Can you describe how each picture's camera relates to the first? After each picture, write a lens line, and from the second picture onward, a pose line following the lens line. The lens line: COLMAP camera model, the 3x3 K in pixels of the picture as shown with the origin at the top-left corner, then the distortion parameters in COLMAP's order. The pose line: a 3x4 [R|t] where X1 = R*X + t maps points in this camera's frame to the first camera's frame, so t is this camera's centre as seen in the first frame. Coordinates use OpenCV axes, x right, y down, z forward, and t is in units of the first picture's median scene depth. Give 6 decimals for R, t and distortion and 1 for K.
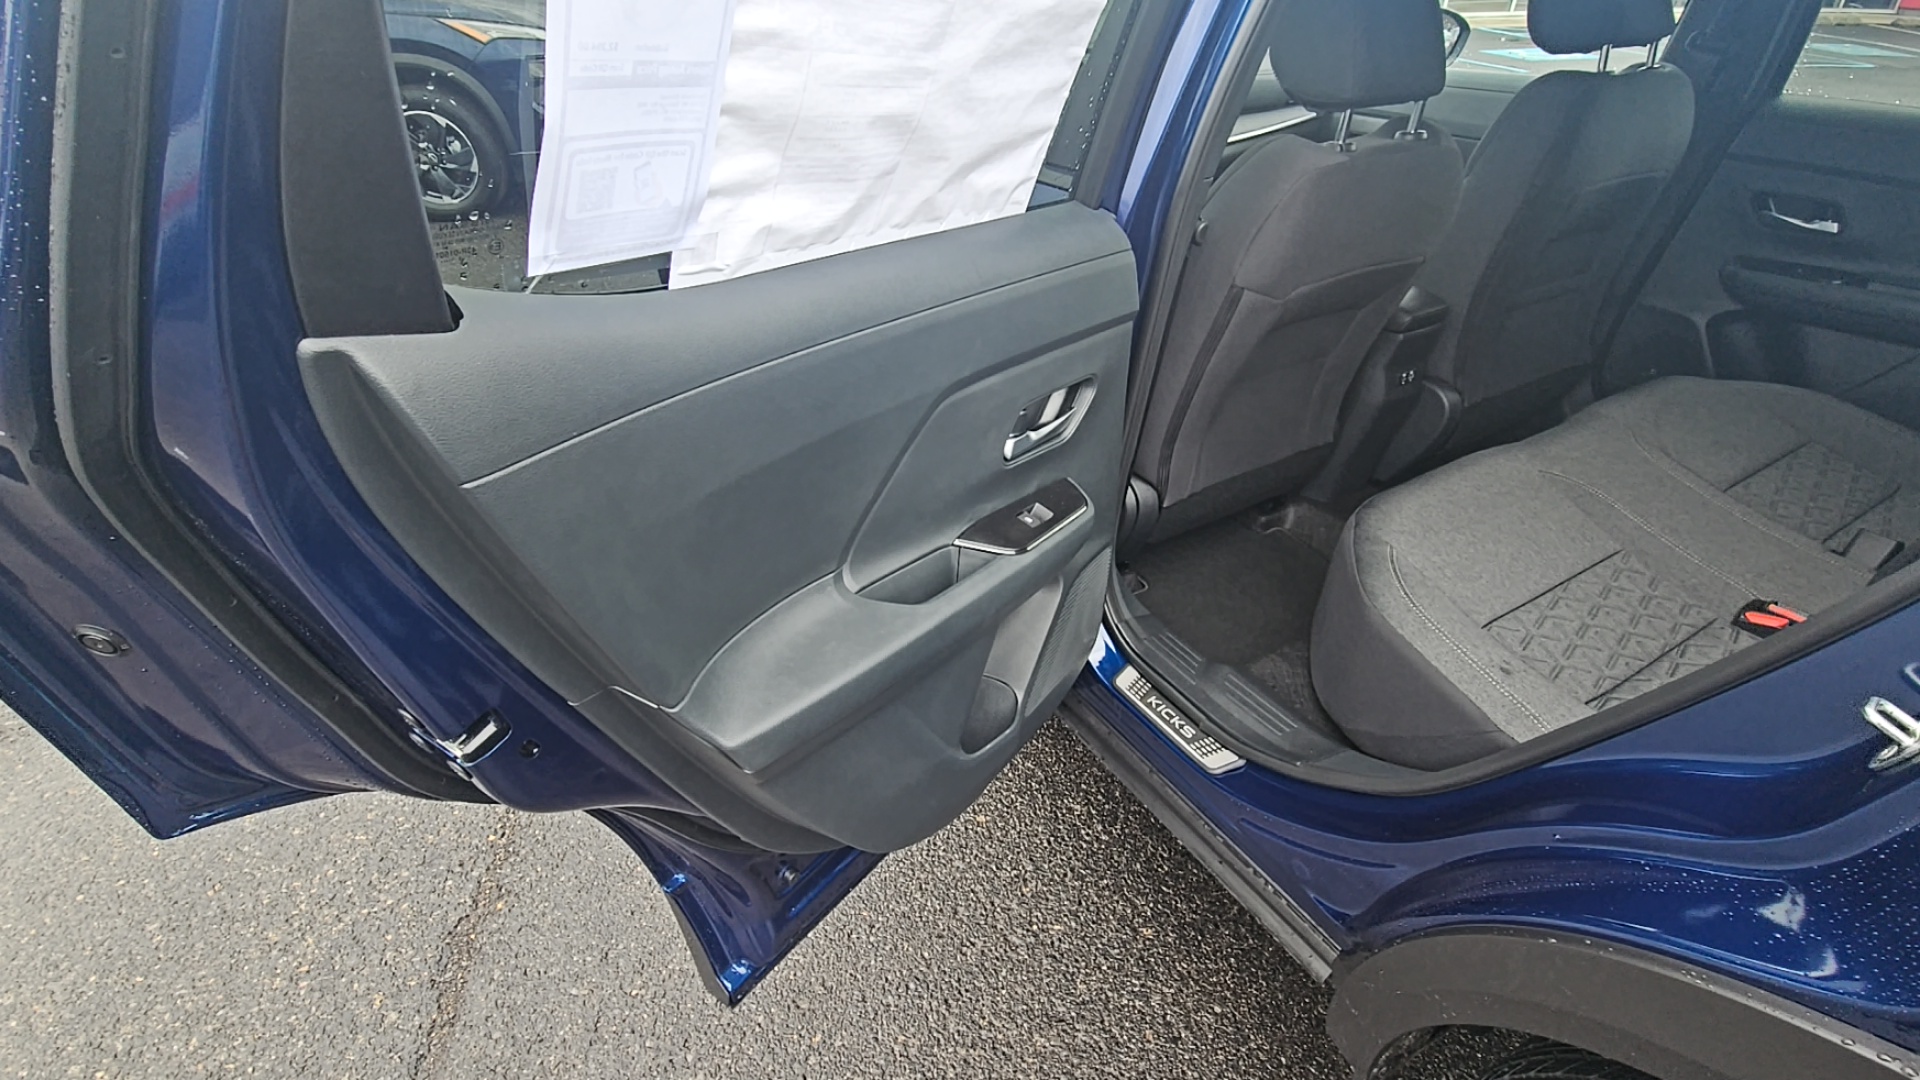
lens RADIAL K [[857.4, 0, 958.9], [0, 857.4, 533.7], [0, 0, 1]] dist [0.010413, -0.006094]
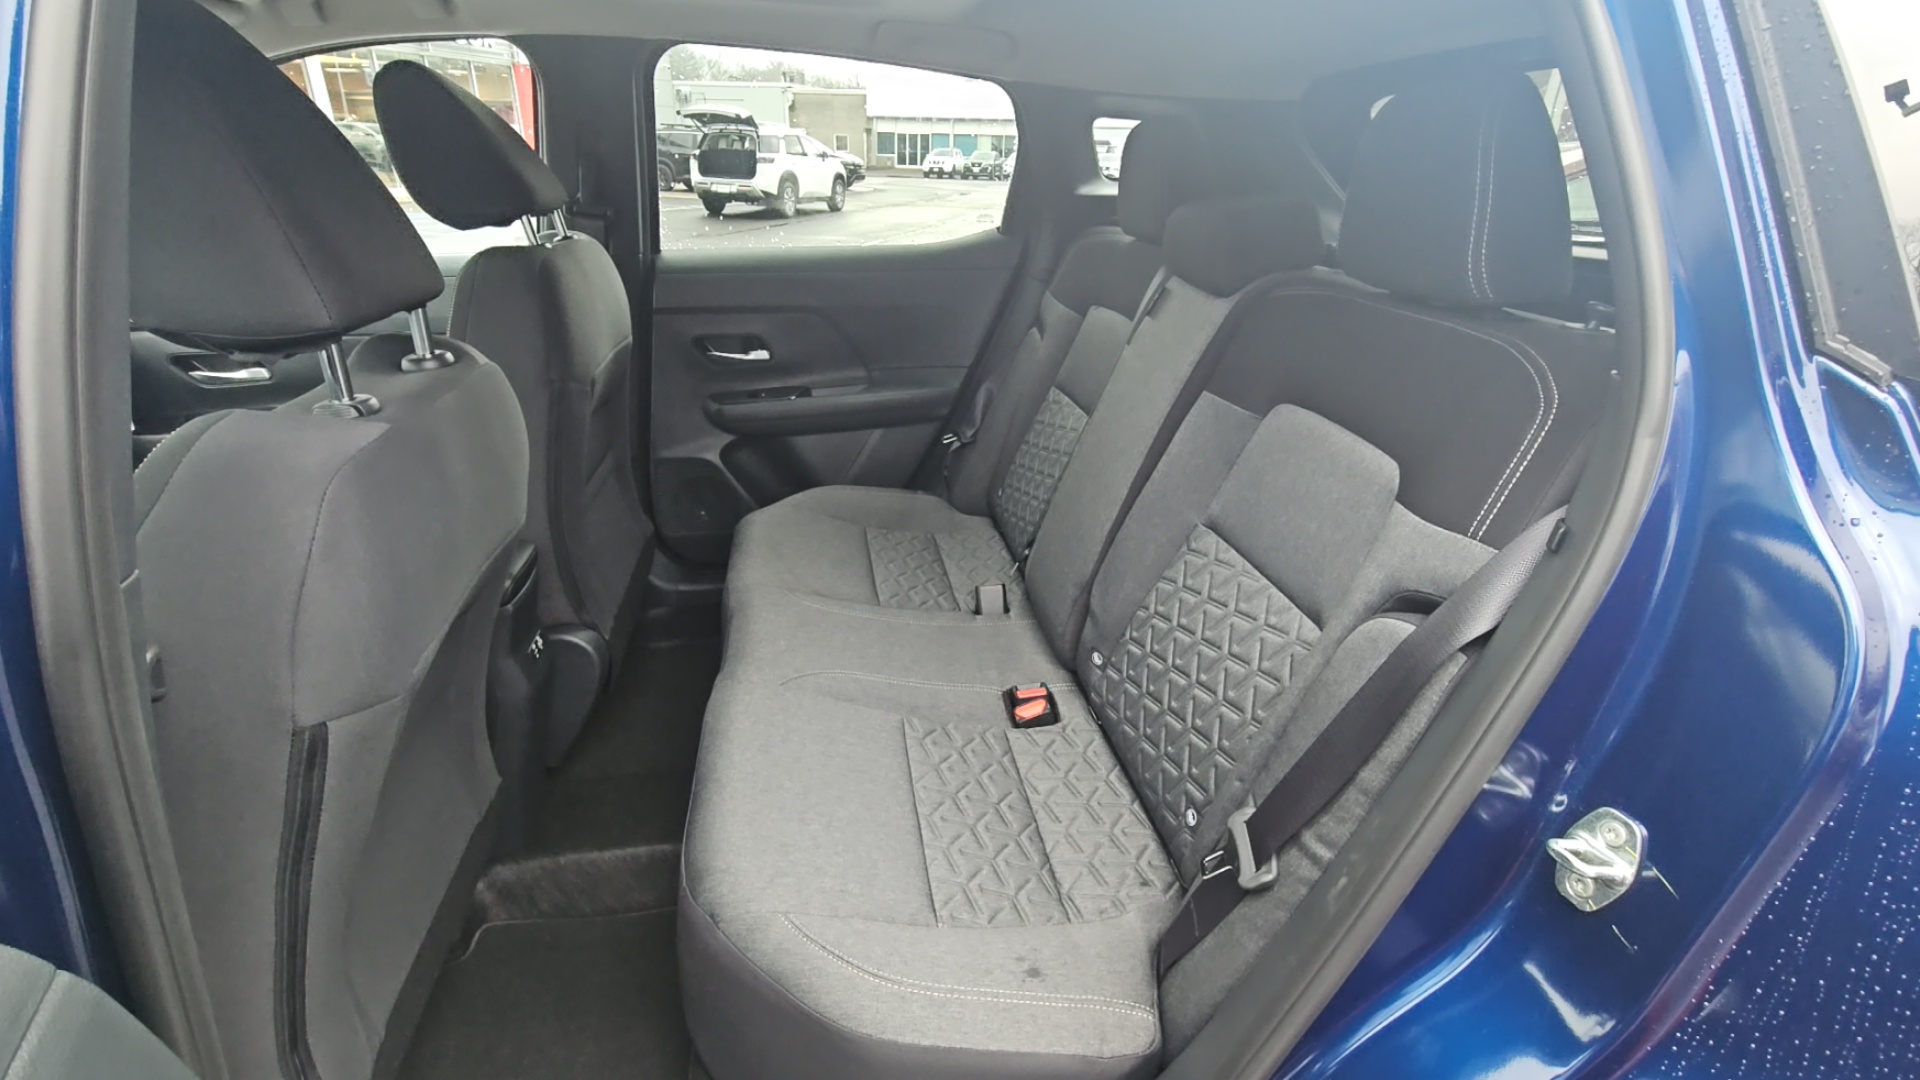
lens RADIAL K [[857.4, 0, 958.9], [0, 857.4, 533.7], [0, 0, 1]] dist [0.010413, -0.006094]
pose [[0.370234, -0.365753, 0.853904, 0.071630], [0.507718, 0.849452, 0.143711, -0.189454], [-0.777913, 0.380336, 0.500195, 0.332535]]
